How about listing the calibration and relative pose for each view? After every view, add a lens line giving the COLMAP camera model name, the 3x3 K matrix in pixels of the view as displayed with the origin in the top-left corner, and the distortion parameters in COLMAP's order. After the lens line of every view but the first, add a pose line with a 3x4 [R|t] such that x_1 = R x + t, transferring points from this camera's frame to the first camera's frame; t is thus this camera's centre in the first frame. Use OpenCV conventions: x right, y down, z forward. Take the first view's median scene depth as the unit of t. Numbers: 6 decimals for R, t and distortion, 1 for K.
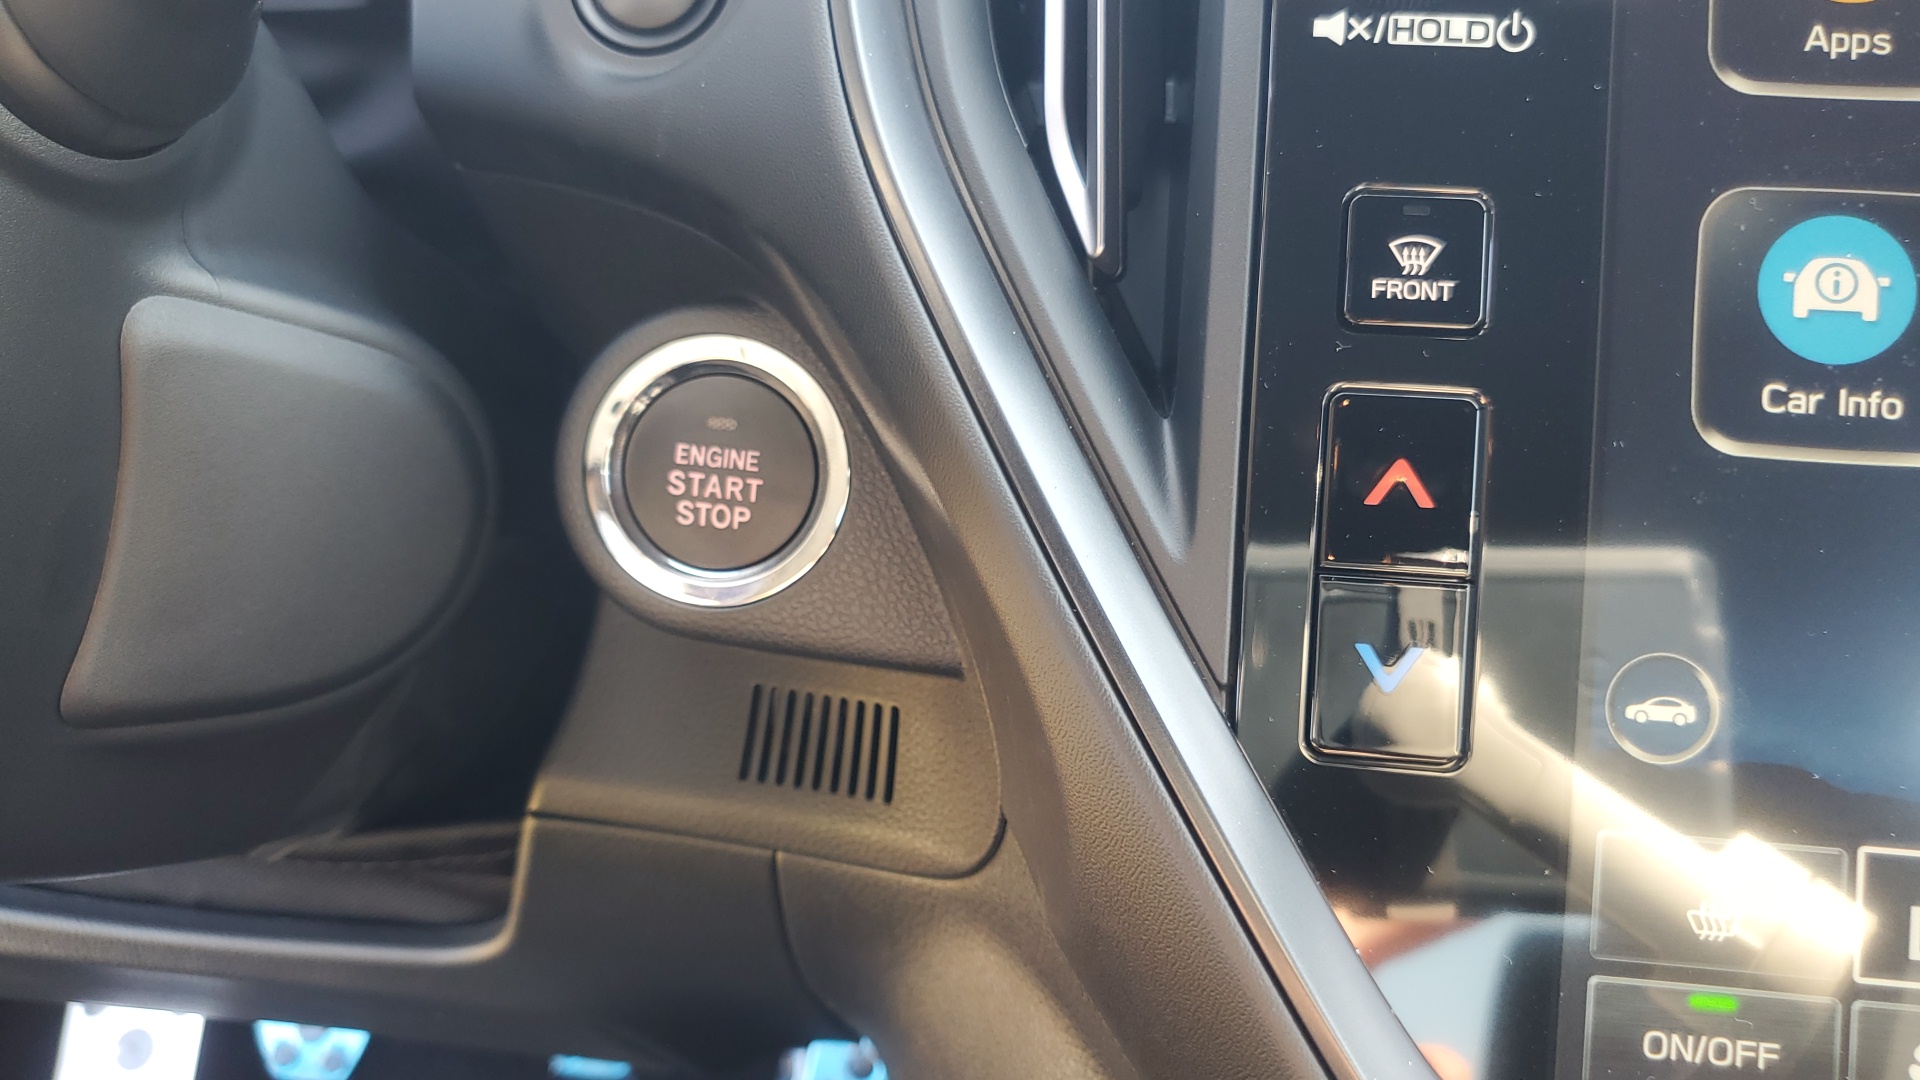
lens RADIAL K [[1596.8, 0, 960.0], [0, 1596.8, 540.0], [0, 0, 1]] dist [-0.034805, 0.007437]
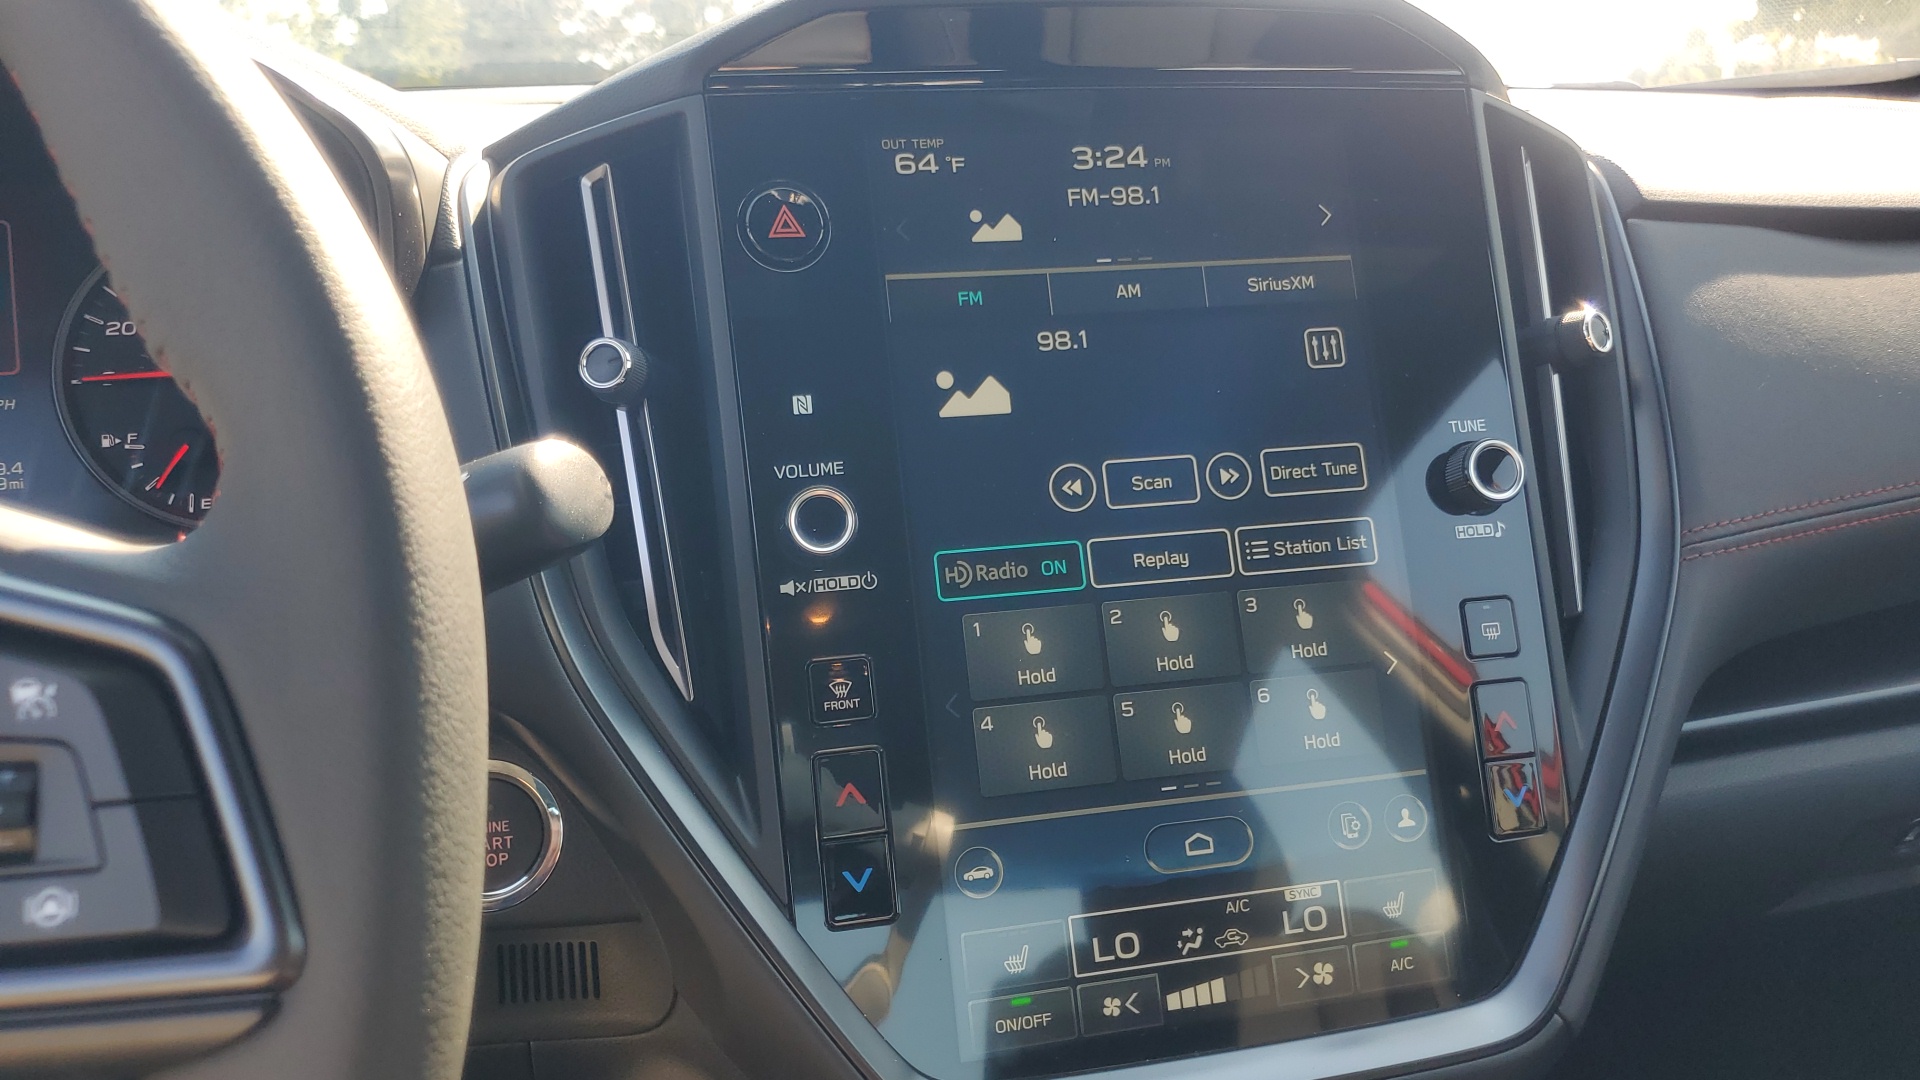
lens RADIAL K [[1532.5, 0, 960.0], [0, 1532.5, 540.0], [0, 0, 1]] dist [0.001311, -0.008824]
pose [[0.929555, -0.132759, 0.343951, -0.214887], [0.160205, 0.985686, -0.052509, -0.204026], [-0.332057, 0.103913, 0.937518, -0.870438]]
